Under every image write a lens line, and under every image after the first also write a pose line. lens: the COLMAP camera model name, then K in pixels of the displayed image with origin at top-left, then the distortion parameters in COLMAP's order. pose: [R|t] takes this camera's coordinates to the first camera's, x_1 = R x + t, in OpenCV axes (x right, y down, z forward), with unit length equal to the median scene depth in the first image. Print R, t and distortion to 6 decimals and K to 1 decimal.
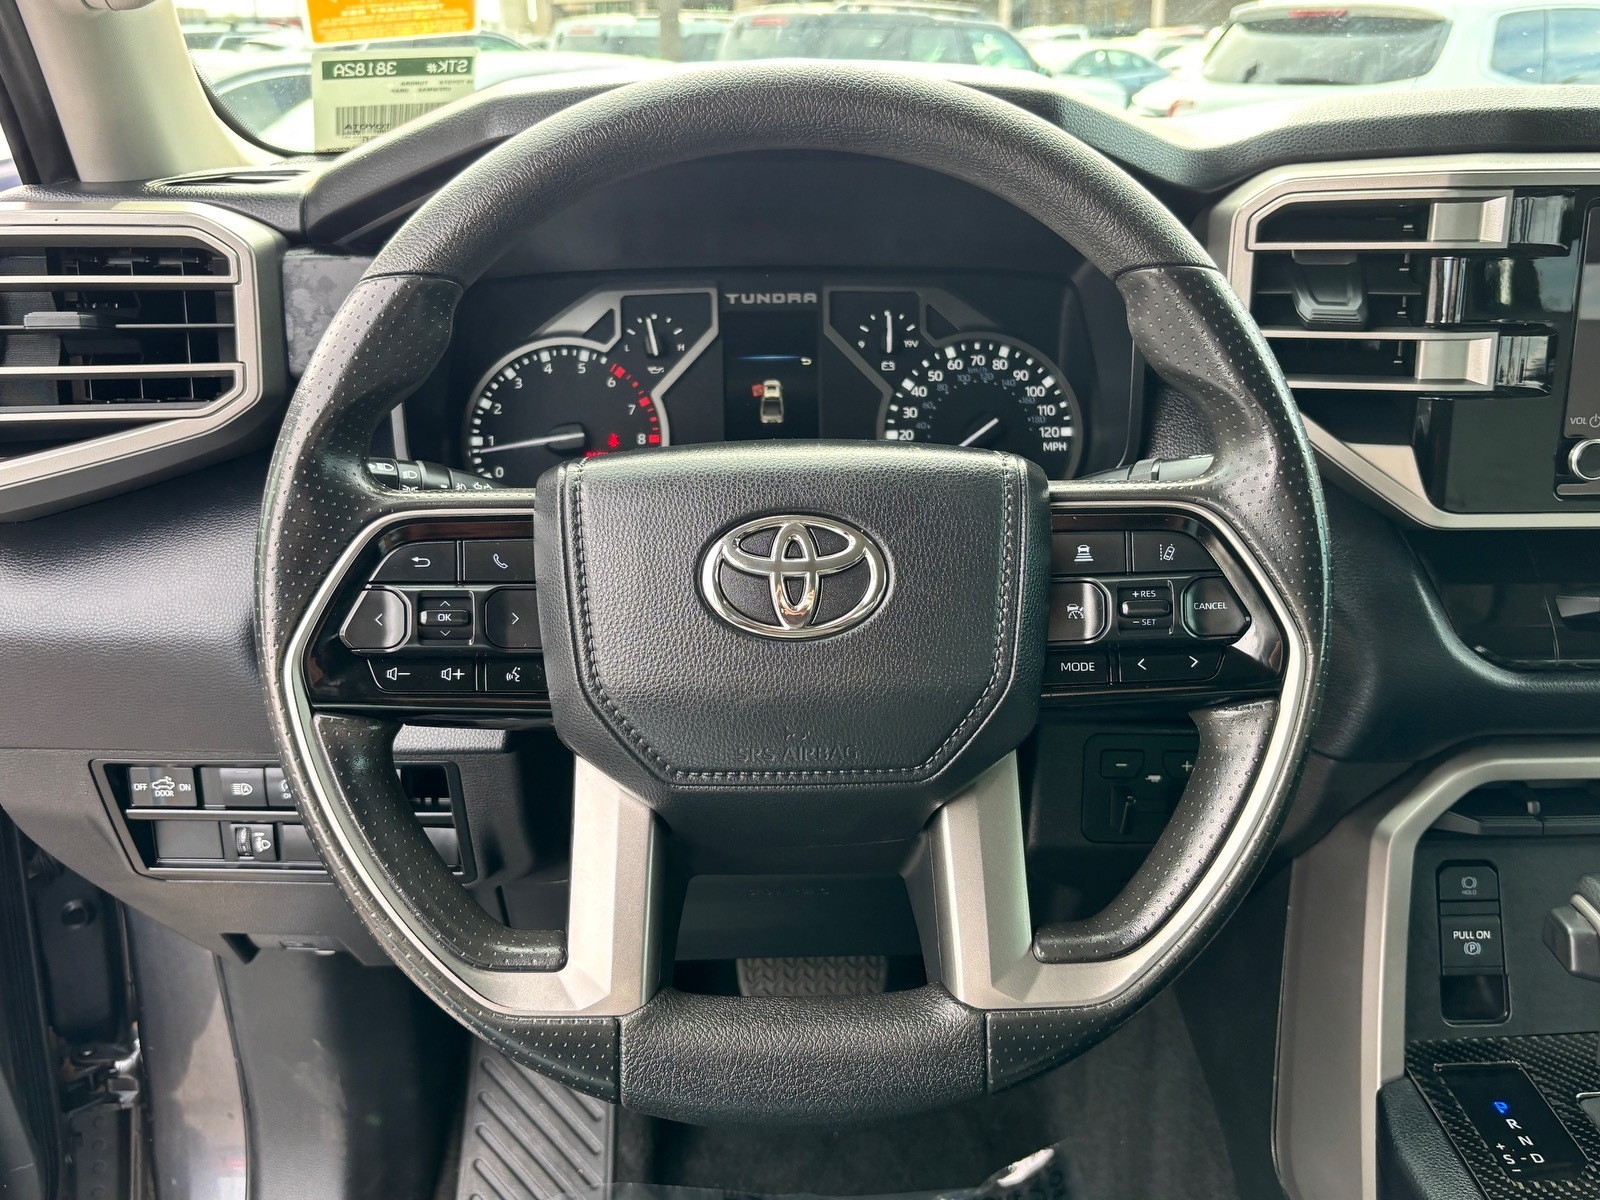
lens RADIAL K [[1458.7, 0, 789.9], [0, 1458.7, 591.4], [0, 0, 1]] dist [0.206899, -0.636602]
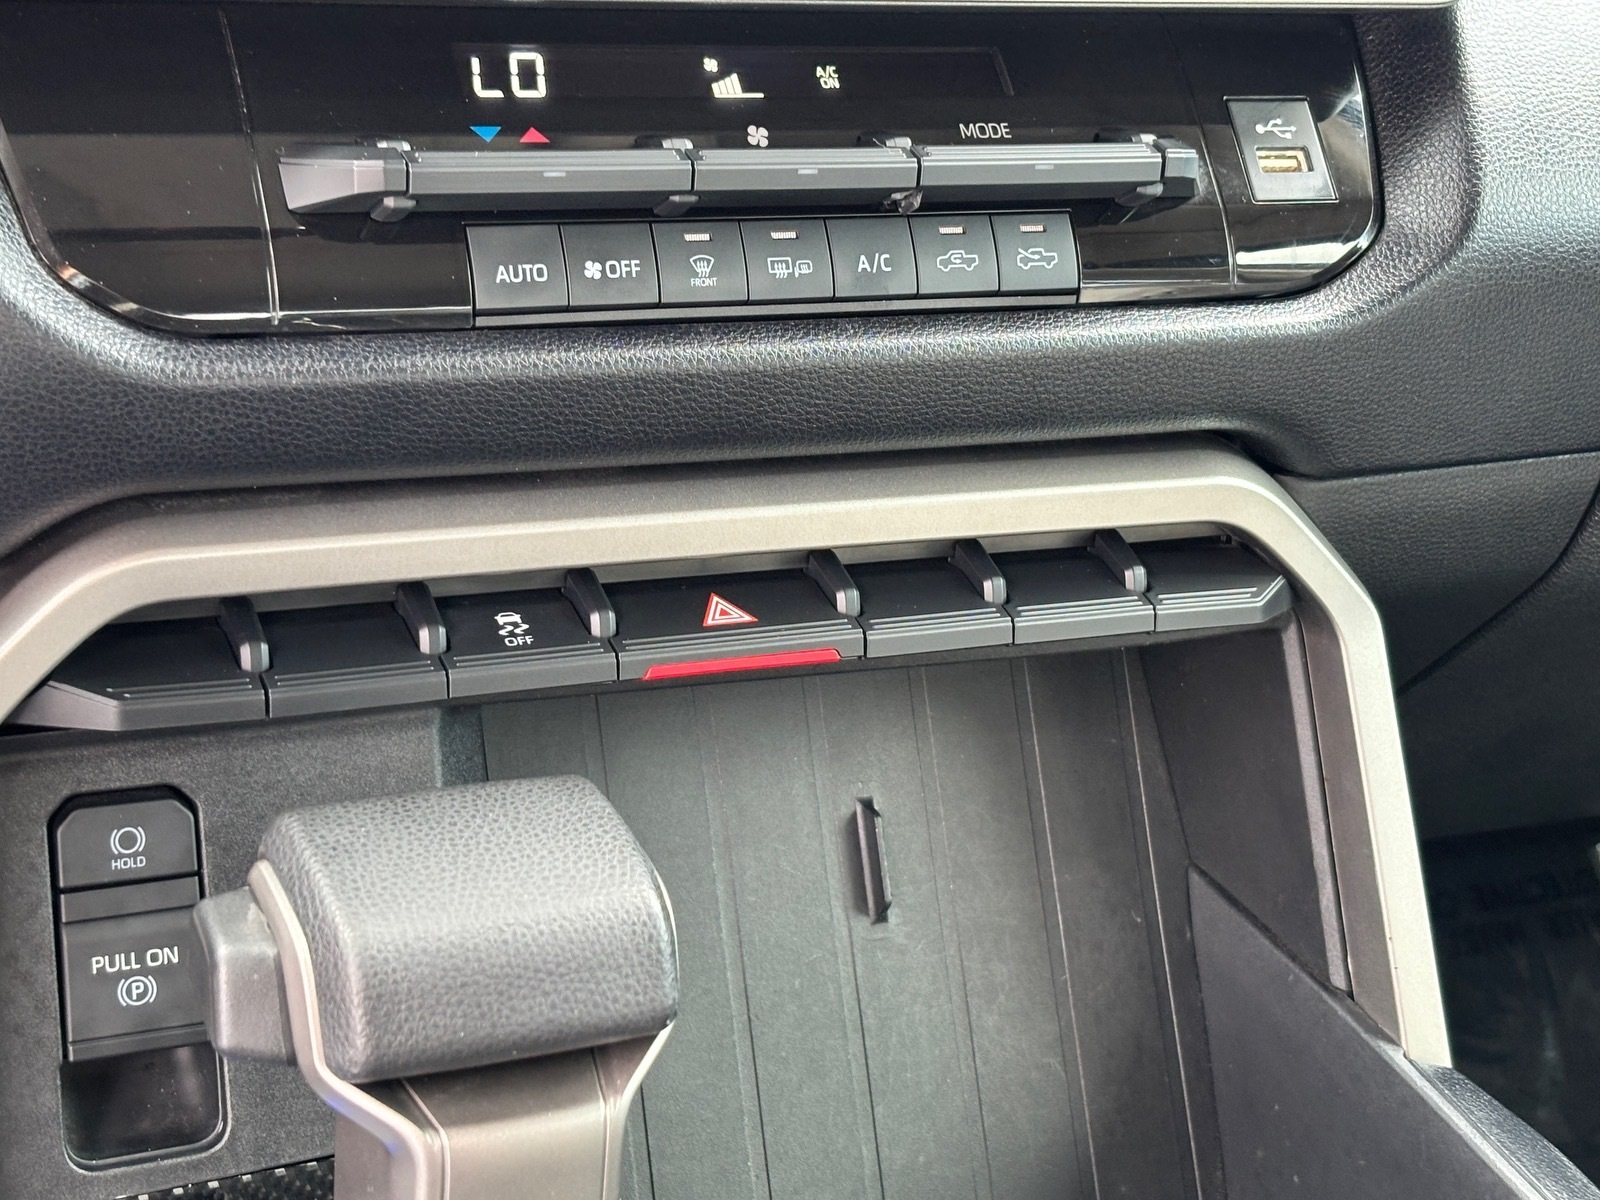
lens RADIAL K [[2777.4, 0, 798.3], [0, 2777.4, 563.5], [0, 0, 1]] dist [0.501507, -2.871049]
pose [[0.914493, -0.060679, 0.400025, 0.274621], [0.013322, 0.992670, 0.120122, 0.019077], [-0.404381, -0.104521, 0.908598, 0.161690]]
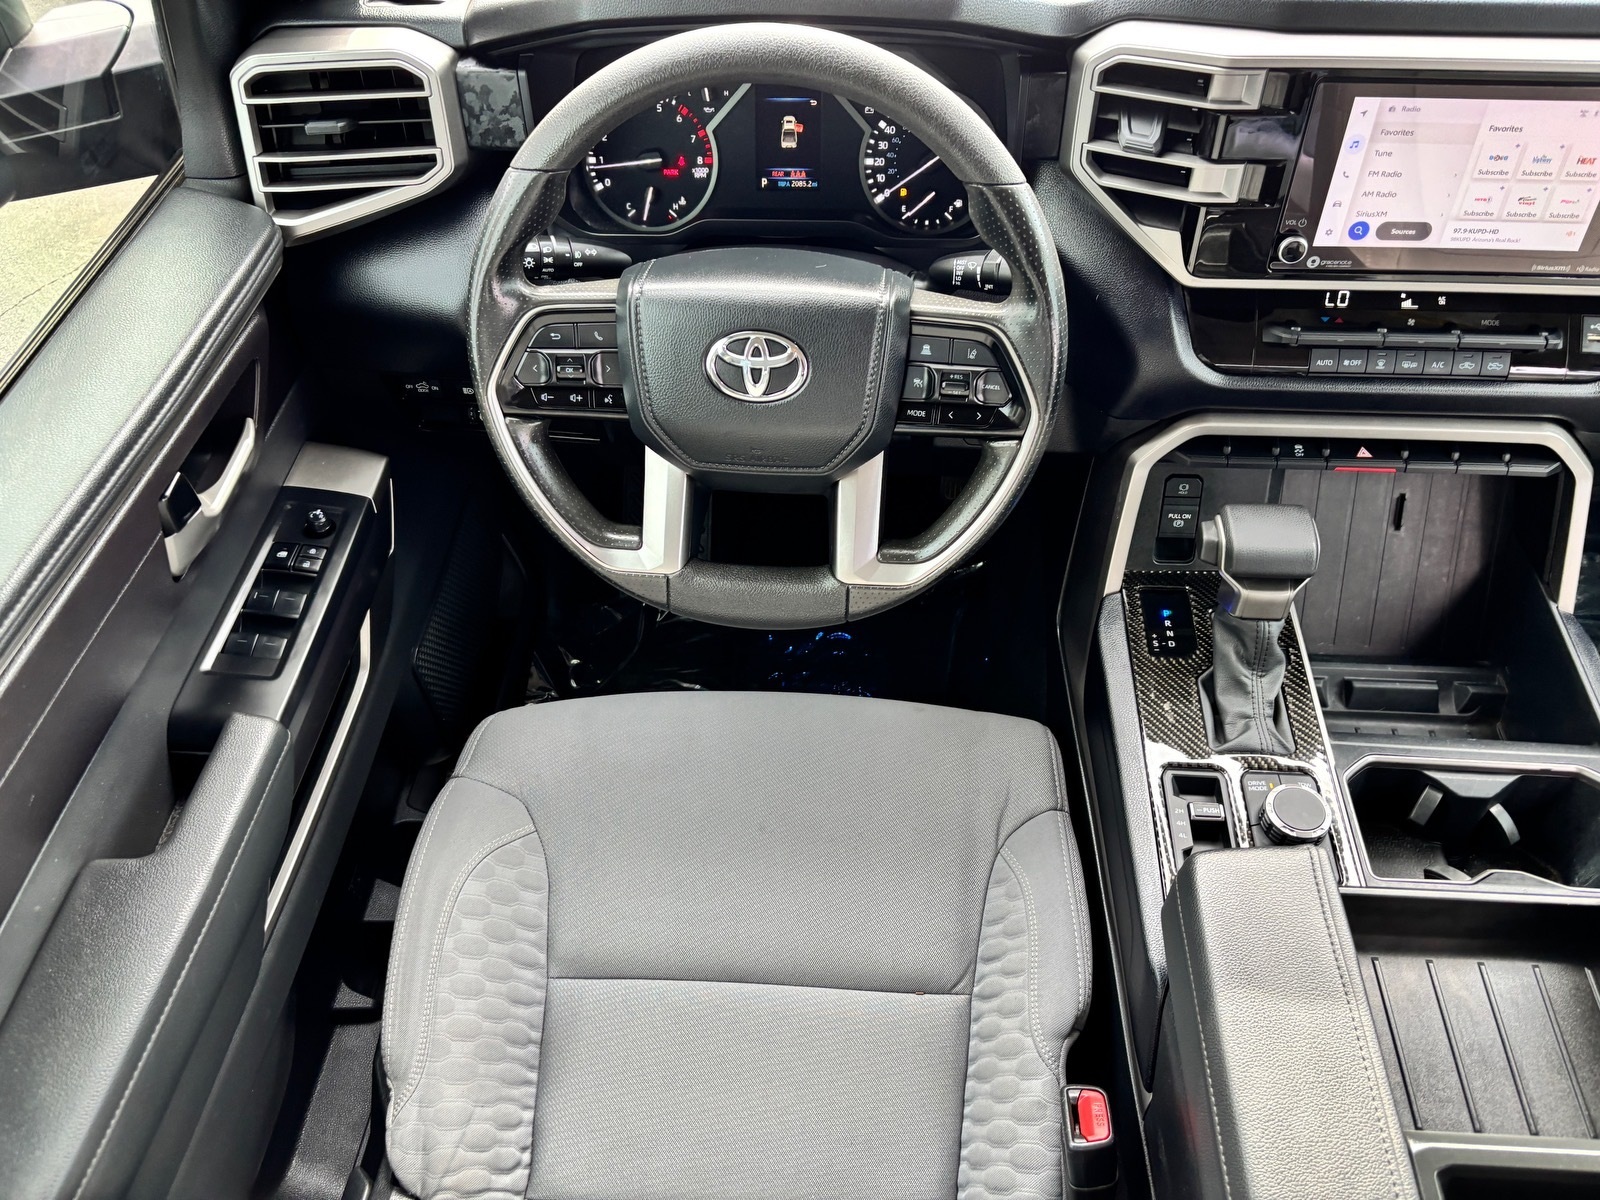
lens RADIAL K [[1214.7, 0, 795.8], [0, 1214.7, 604.3], [0, 0, 1]] dist [0.026185, -0.044456]
pose [[0.995276, 0.057826, -0.077981, 0.117640], [-0.013880, 0.879755, 0.475224, -0.296982], [0.096084, -0.471897, 0.876403, -0.283782]]
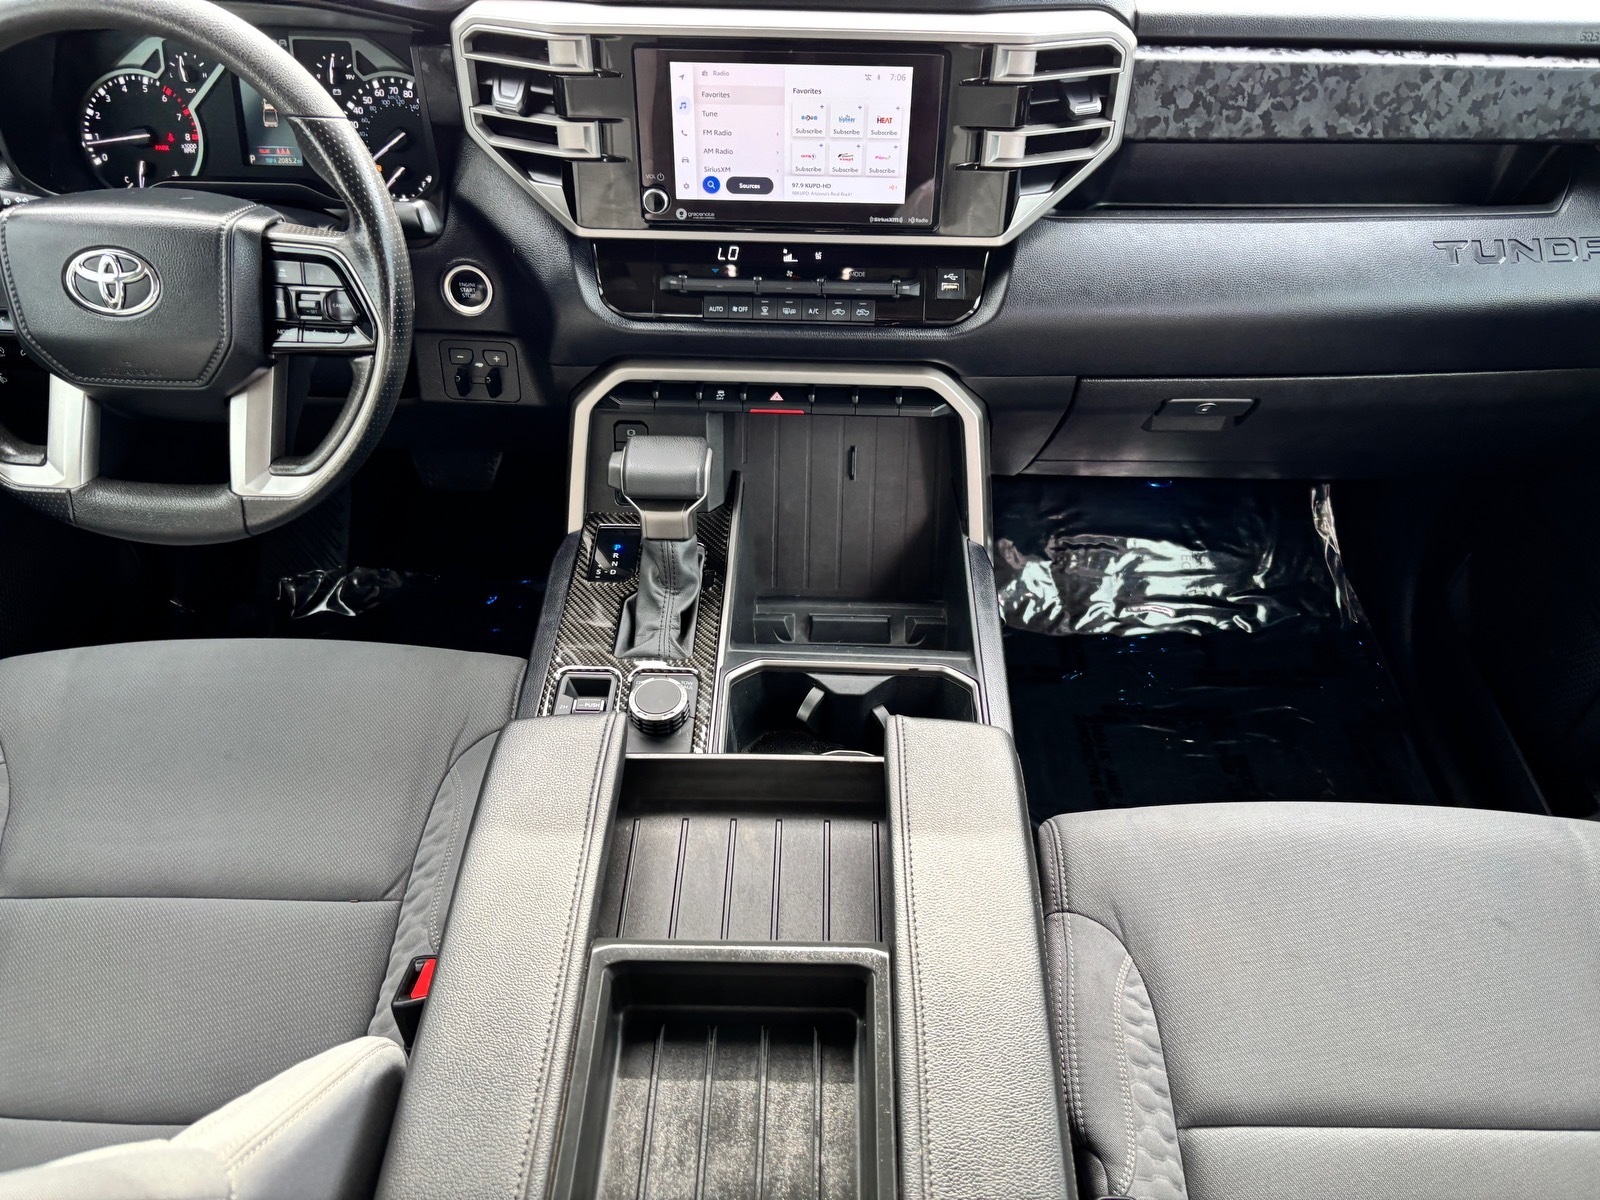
lens RADIAL K [[1209.0, 0, 811.0], [0, 1209.0, 599.1], [0, 0, 1]] dist [0.053263, -0.070241]
pose [[0.998867, 0.042050, -0.022300, 0.635174], [-0.029820, 0.918034, 0.395378, -0.189512], [0.037098, -0.394265, 0.918248, -0.407216]]
